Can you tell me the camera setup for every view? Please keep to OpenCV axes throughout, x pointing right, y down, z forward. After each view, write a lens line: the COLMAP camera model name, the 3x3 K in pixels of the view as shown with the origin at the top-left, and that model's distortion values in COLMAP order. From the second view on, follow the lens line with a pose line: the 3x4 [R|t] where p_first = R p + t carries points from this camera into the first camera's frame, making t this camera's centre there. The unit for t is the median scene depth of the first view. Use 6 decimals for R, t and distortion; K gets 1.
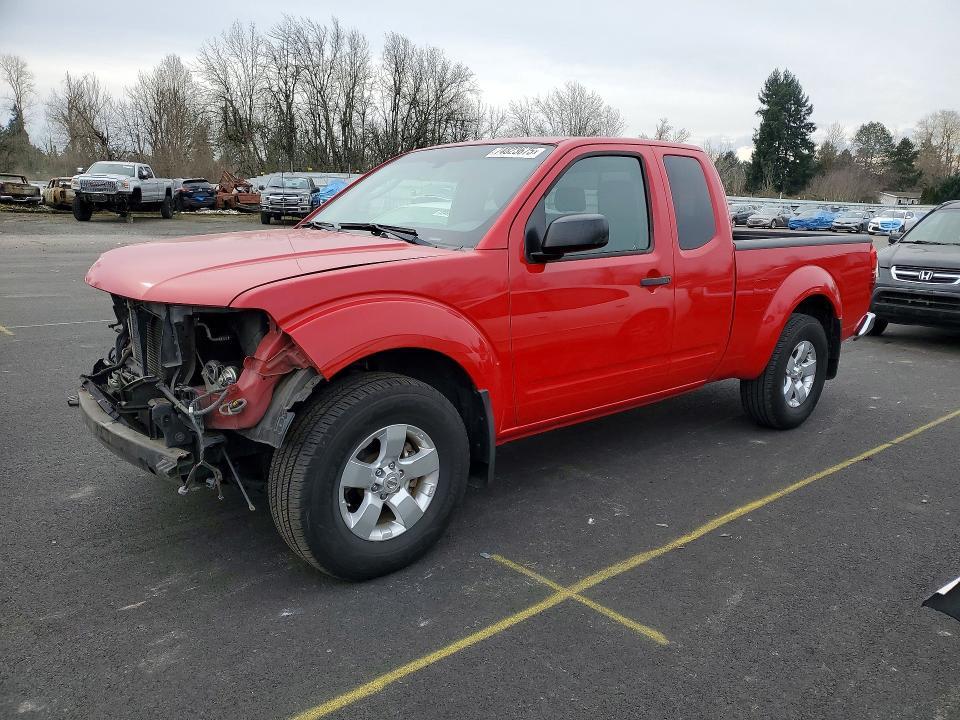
lens RADIAL K [[663.1, 0, 480.0], [0, 663.1, 360.0], [0, 0, 1]] dist [0.003172, 0.001583]
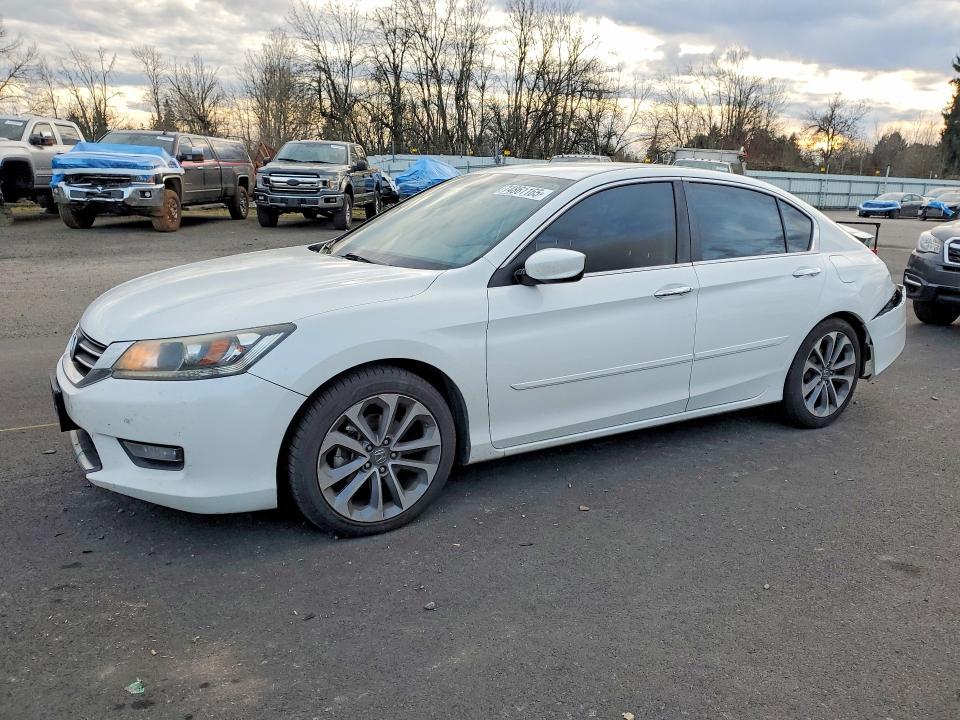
lens RADIAL K [[663.1, 0, 480.0], [0, 663.1, 360.0], [0, 0, 1]] dist [0.003172, 0.001583]
pose [[0.983637, 0.042573, -0.175057, -0.015894], [-0.039763, 0.999018, 0.019530, -0.038876], [0.175717, -0.012249, 0.984365, 0.167588]]
